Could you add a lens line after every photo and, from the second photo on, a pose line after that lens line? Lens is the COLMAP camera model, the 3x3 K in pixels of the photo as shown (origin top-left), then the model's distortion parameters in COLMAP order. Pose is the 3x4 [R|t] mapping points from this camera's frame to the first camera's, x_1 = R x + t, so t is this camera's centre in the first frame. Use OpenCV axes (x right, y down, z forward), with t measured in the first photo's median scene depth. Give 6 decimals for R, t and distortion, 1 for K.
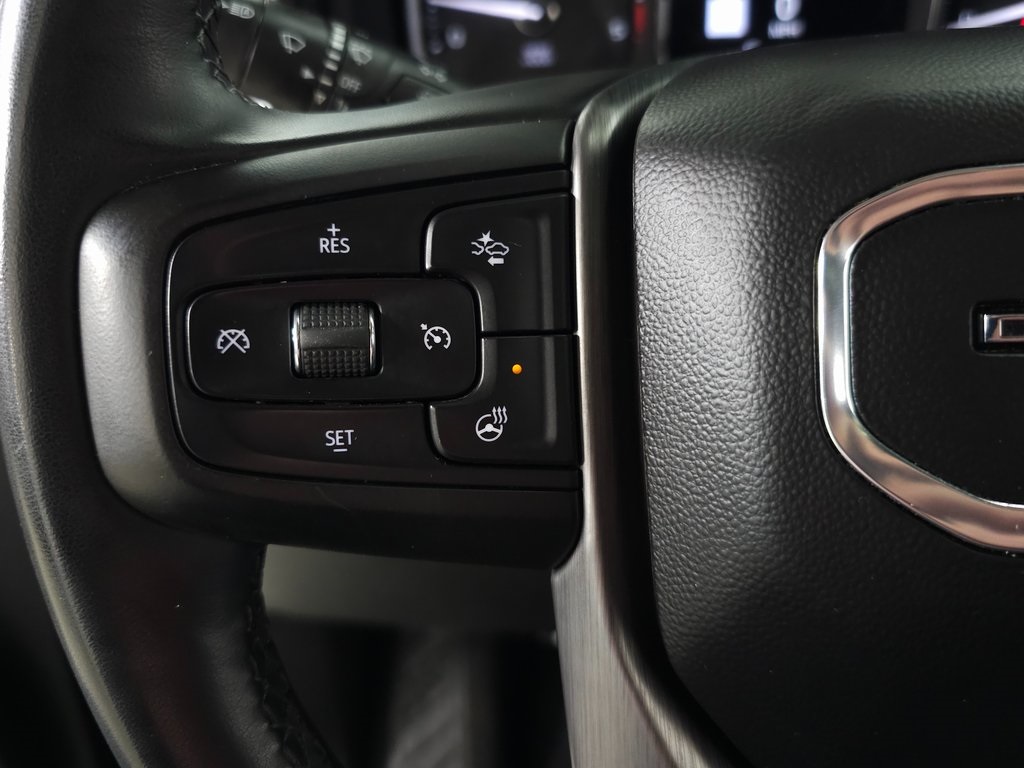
lens RADIAL K [[704.0, 0, 501.6], [0, 704.0, 386.2], [0, 0, 1]] dist [0.043236, -0.060858]
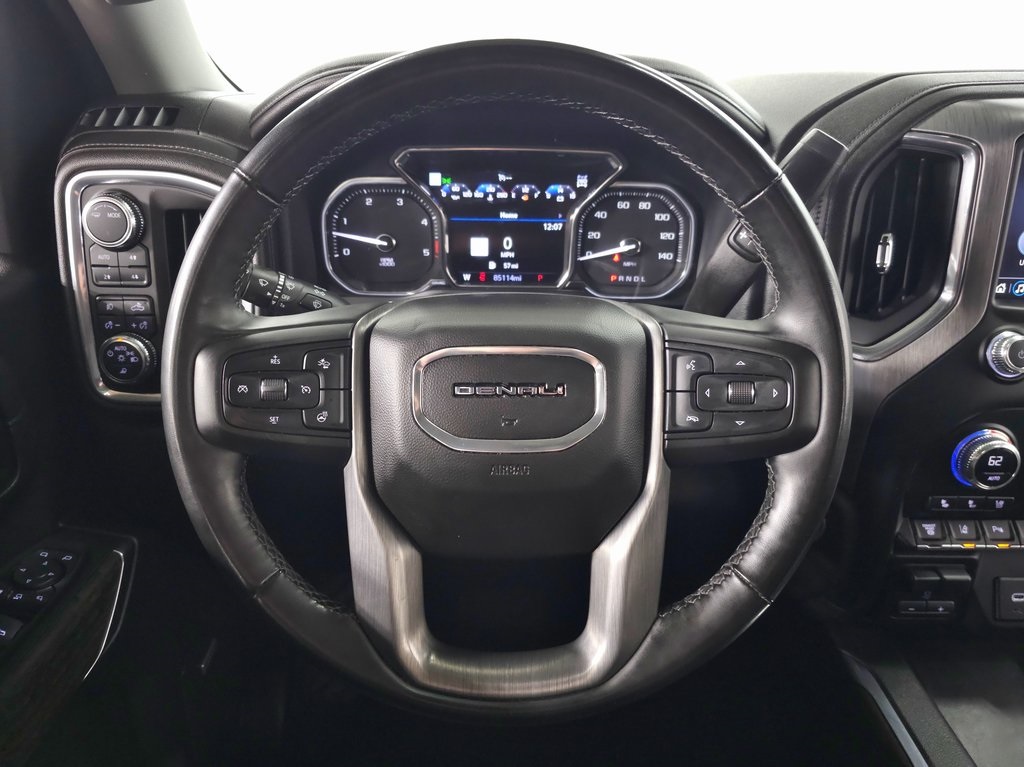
lens RADIAL K [[704.0, 0, 501.6], [0, 704.0, 385.7], [0, 0, 1]] dist [0.043236, -0.060858]
pose [[0.996778, 0.015271, 0.078746, 0.544212], [-0.003000, 0.988121, -0.153648, 0.405650], [-0.080156, 0.152916, 0.984983, -2.262997]]
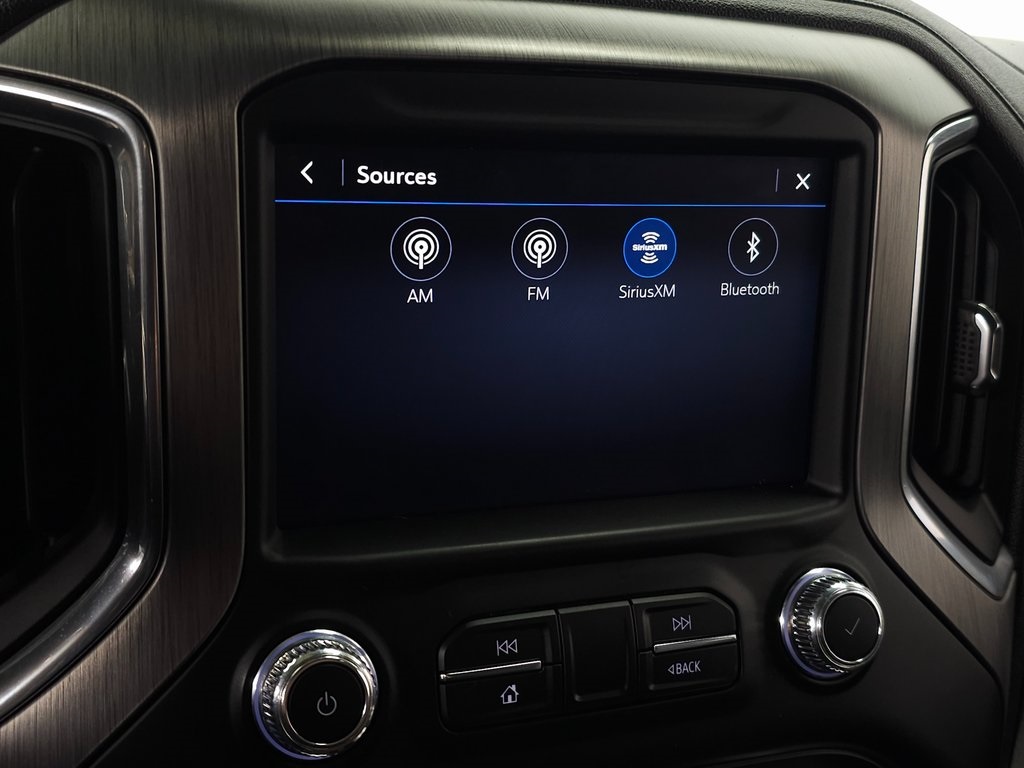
lens RADIAL K [[1248.6, 0, 516.5], [0, 1248.6, 381.1], [0, 0, 1]] dist [0.049624, -0.045434]
pose [[0.890581, -0.033290, 0.453605, 3.109804], [0.141007, 0.968387, -0.205774, -0.478873], [-0.432415, 0.247220, 0.867122, -1.007519]]
